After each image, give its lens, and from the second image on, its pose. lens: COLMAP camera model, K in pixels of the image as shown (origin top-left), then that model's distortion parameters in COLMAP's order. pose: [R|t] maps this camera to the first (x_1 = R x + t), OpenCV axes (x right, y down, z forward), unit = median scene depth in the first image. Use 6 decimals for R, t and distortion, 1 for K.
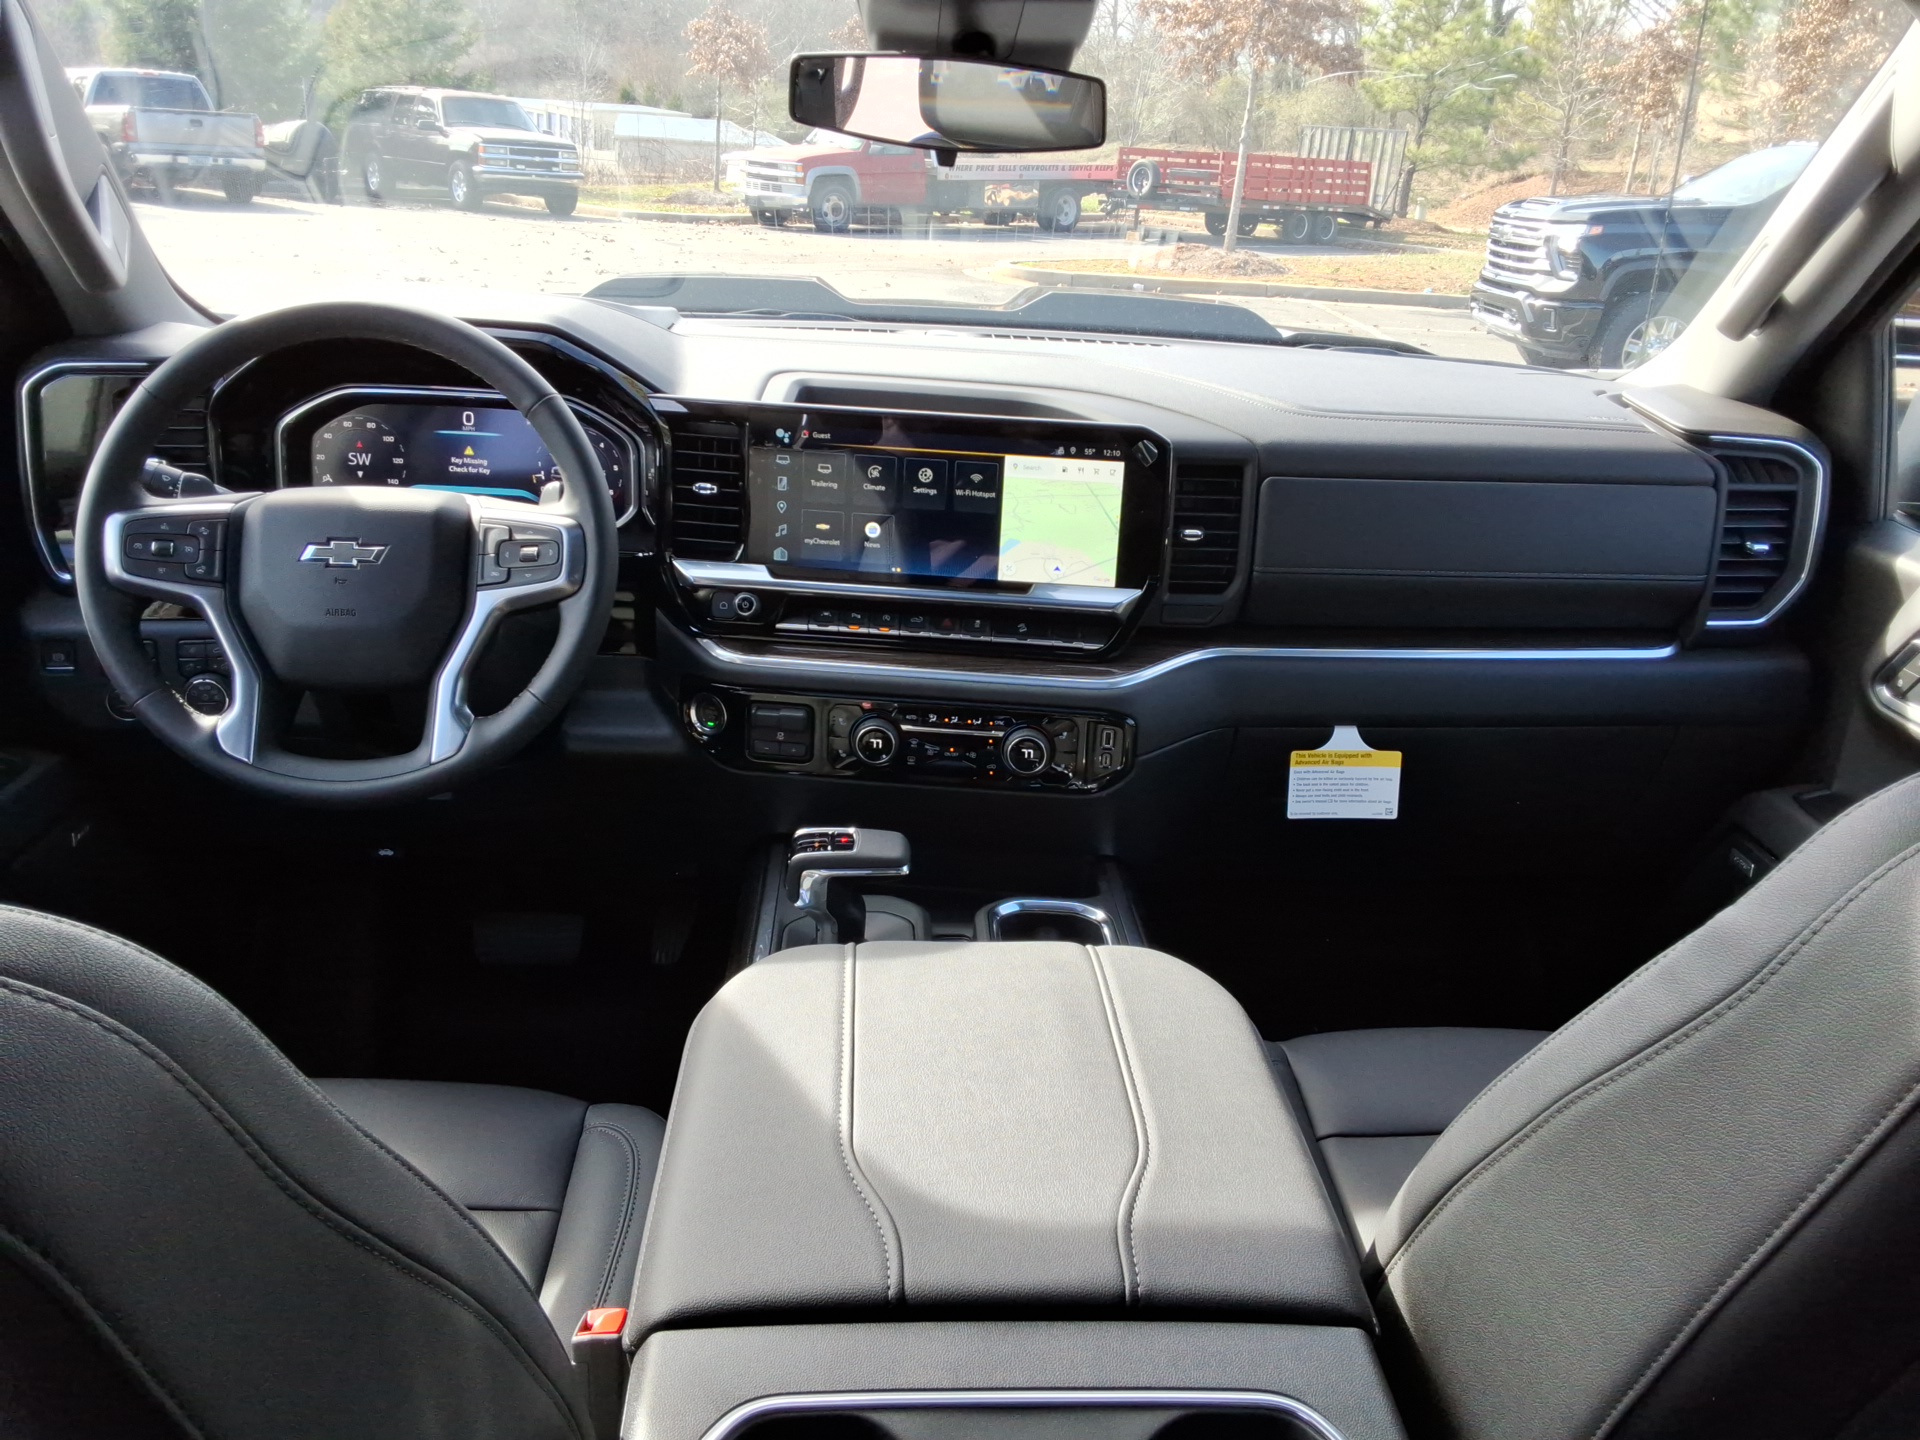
lens RADIAL K [[1536.8, 0, 960.0], [0, 1536.8, 720.0], [0, 0, 1]] dist [0.087670, -0.150388]
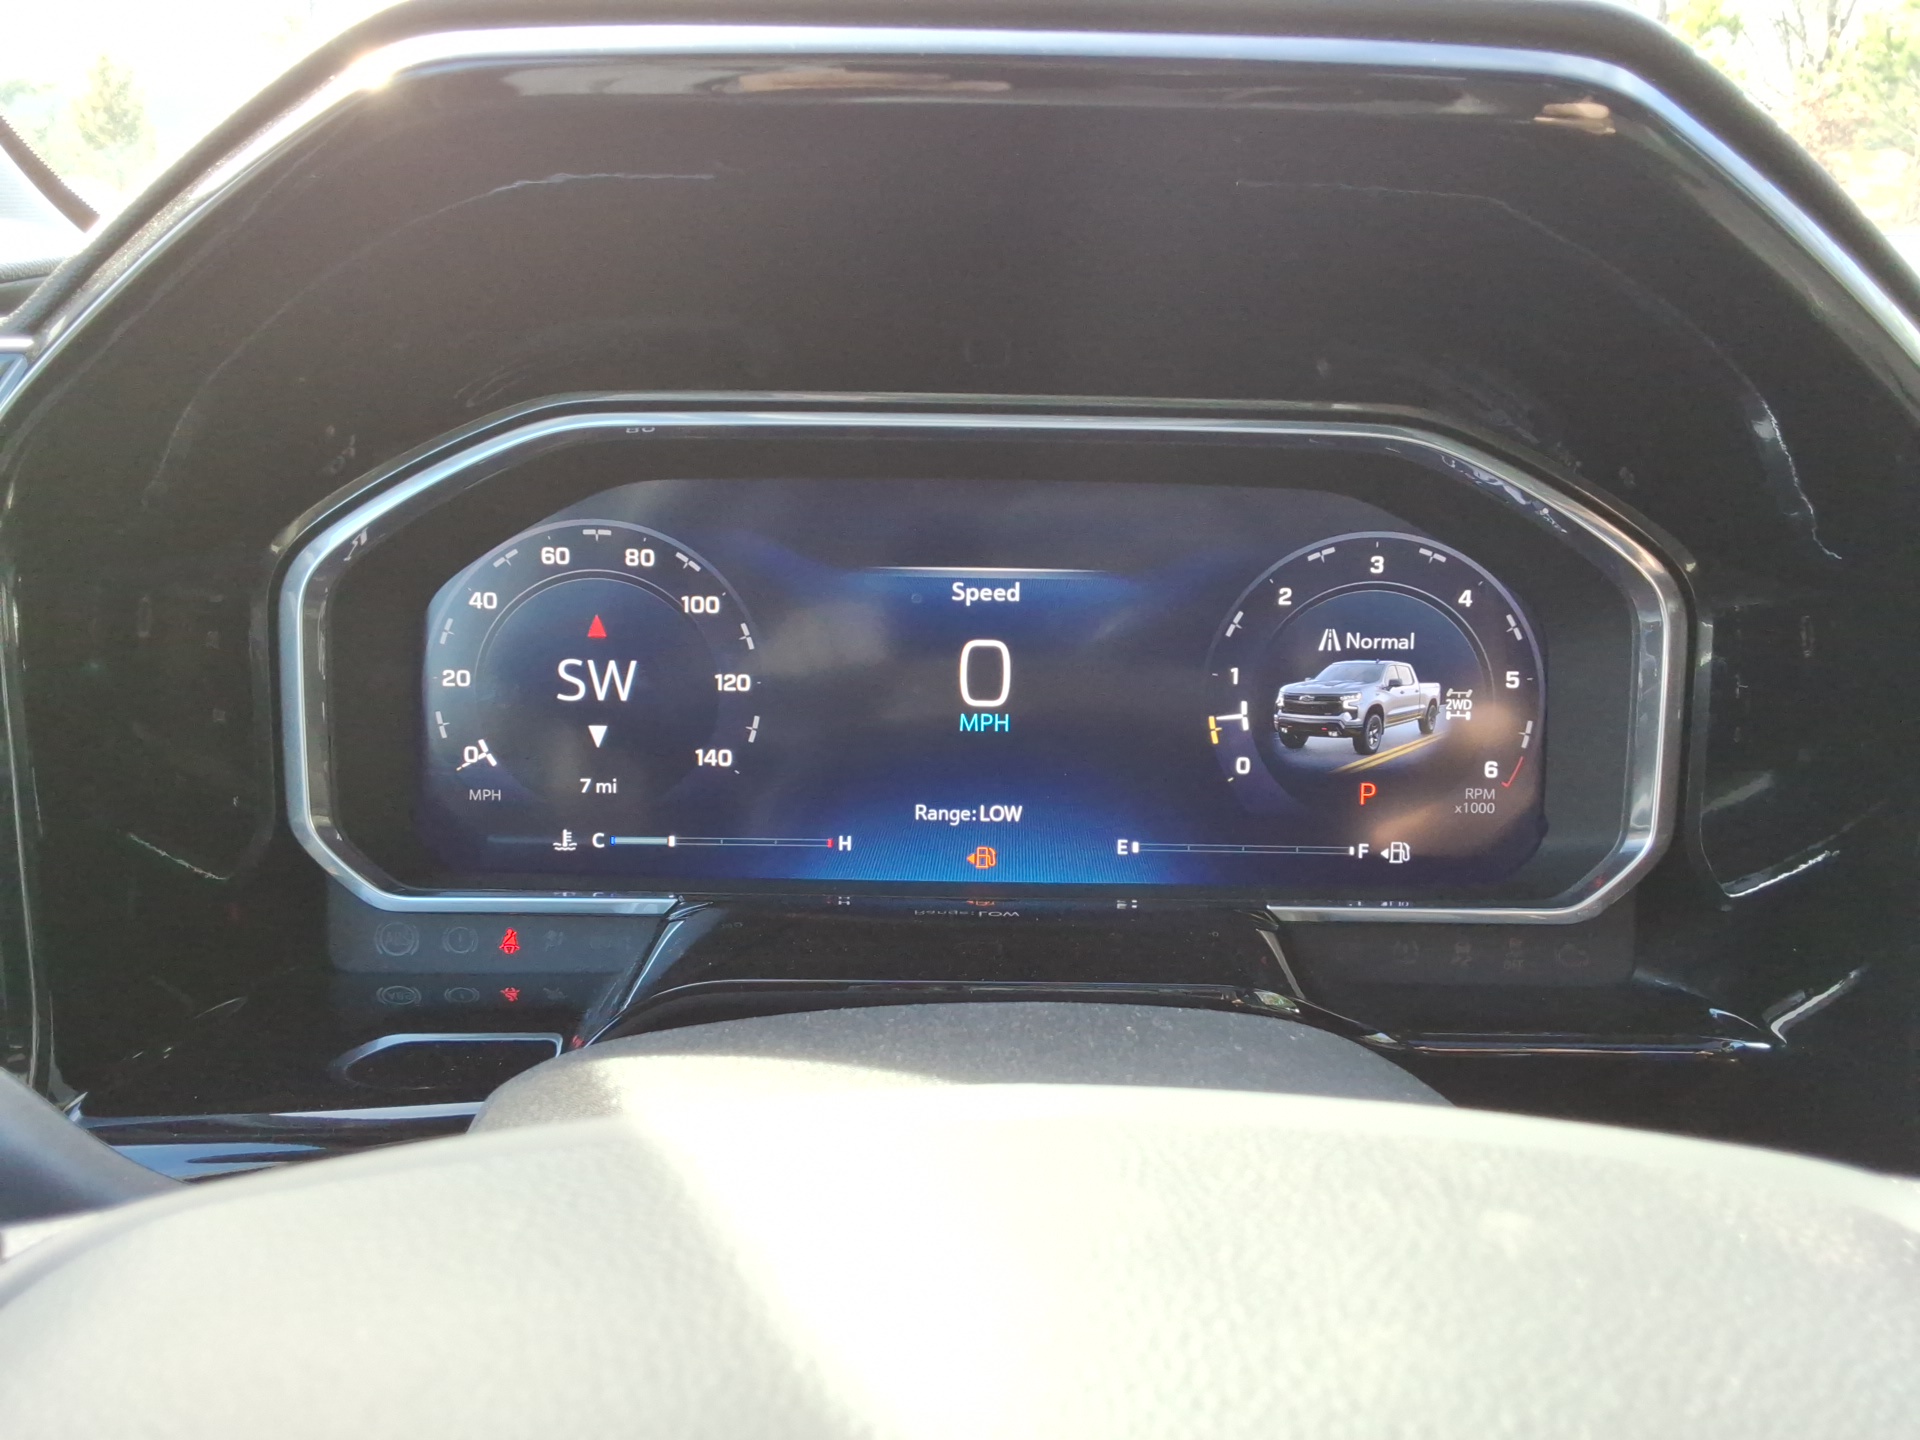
lens RADIAL K [[1564.7, 0, 960.0], [0, 1564.7, 720.0], [0, 0, 1]] dist [0.134648, -0.208942]
pose [[0.998932, -0.022652, -0.040282, -0.393840], [0.020135, 0.997884, -0.061825, -0.180303], [0.041597, 0.060948, 0.997274, 0.917952]]
